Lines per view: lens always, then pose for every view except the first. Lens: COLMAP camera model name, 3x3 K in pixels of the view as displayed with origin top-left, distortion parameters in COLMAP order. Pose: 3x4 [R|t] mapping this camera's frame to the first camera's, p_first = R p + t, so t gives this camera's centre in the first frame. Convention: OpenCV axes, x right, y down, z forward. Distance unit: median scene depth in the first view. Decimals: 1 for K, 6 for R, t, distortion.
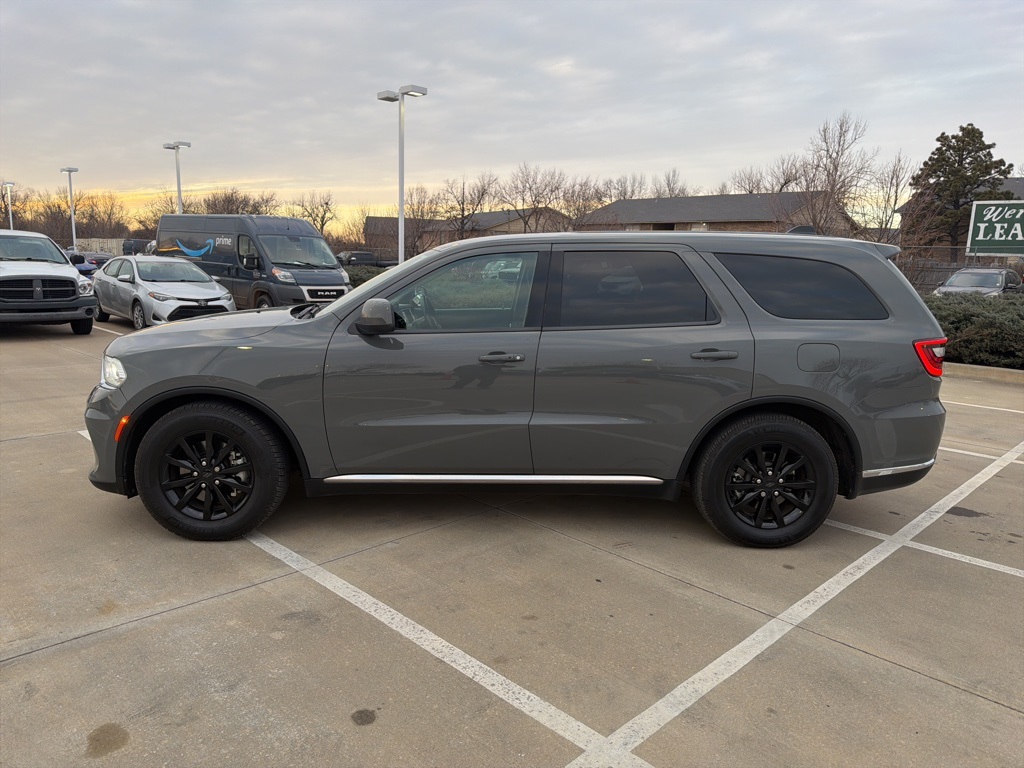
lens RADIAL K [[715.3, 0, 502.8], [0, 715.3, 384.6], [0, 0, 1]] dist [0.062808, -0.088156]
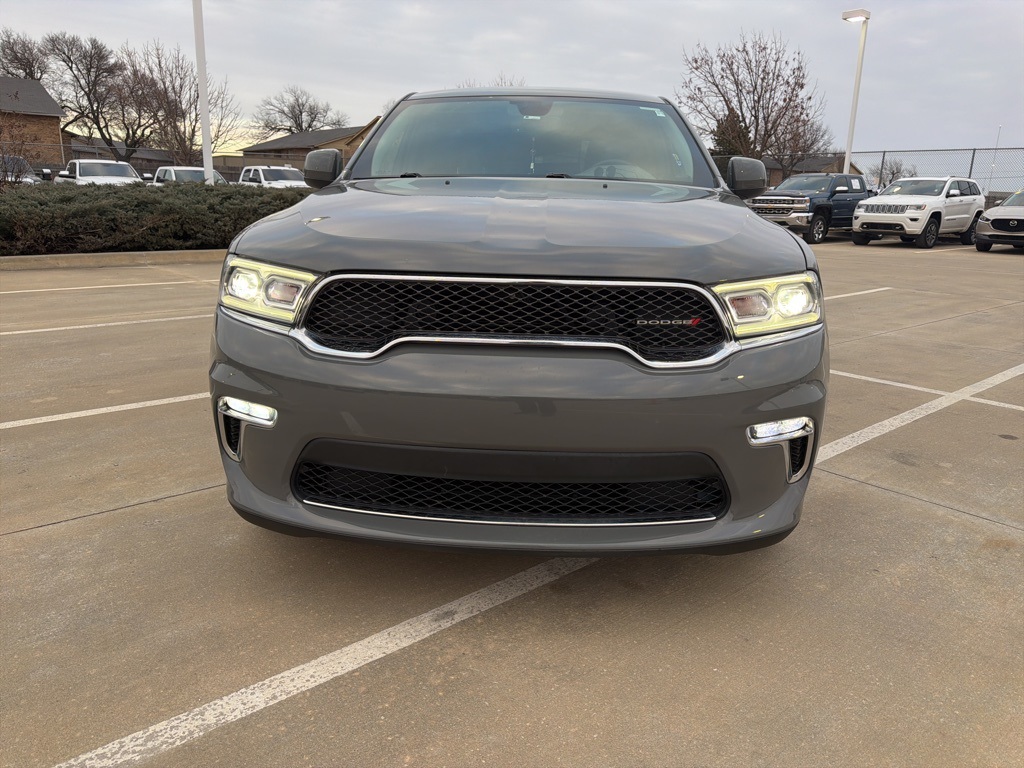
lens RADIAL K [[722.5, 0, 522.7], [0, 722.5, 385.0], [0, 0, 1]] dist [0.008137, -0.004241]
pose [[0.073562, -0.279189, 0.957414, -0.121676], [0.150160, 0.952172, 0.266123, -0.014378], [-0.985921, 0.124189, 0.111967, 0.131186]]
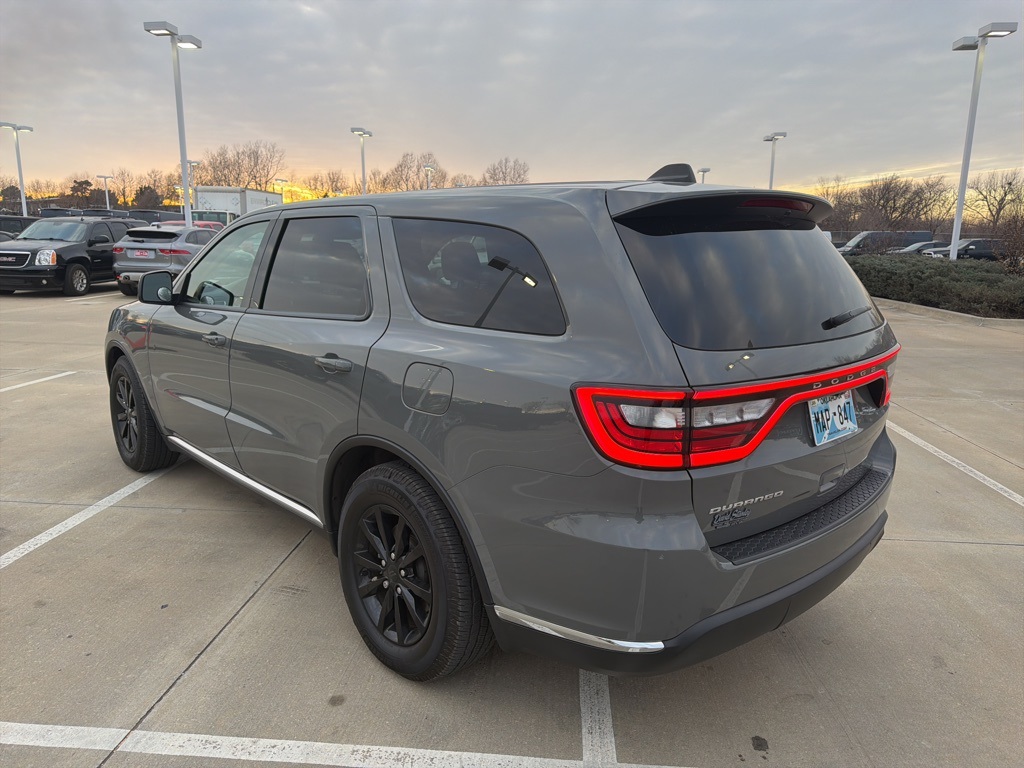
lens RADIAL K [[722.5, 0, 522.7], [0, 722.5, 385.0], [0, 0, 1]] dist [0.008137, -0.004241]
pose [[0.665705, 0.135170, -0.733870, 0.105864], [-0.127036, 0.989630, 0.067042, -0.010326], [0.735322, 0.048598, 0.675973, 0.075148]]
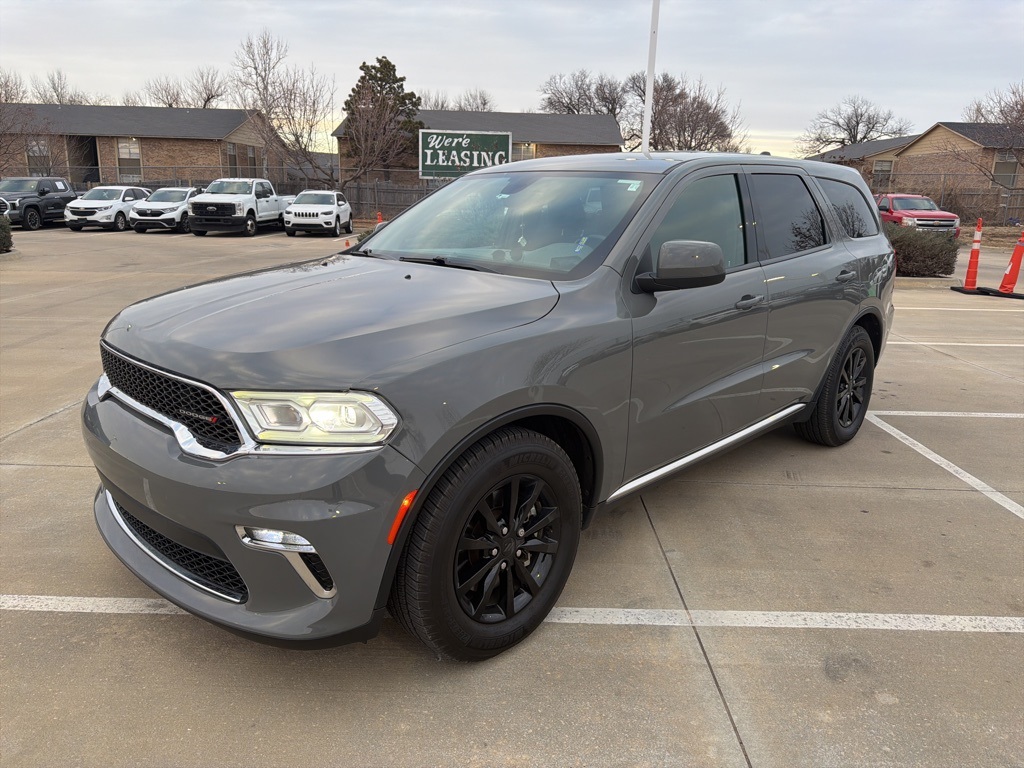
lens RADIAL K [[715.3, 0, 502.8], [0, 715.3, 384.6], [0, 0, 1]] dist [0.062808, -0.088156]
pose [[0.714691, -0.189224, 0.673358, -0.091048], [0.118376, 0.981545, 0.150186, -0.011746], [-0.689350, -0.027627, 0.723901, 0.064552]]
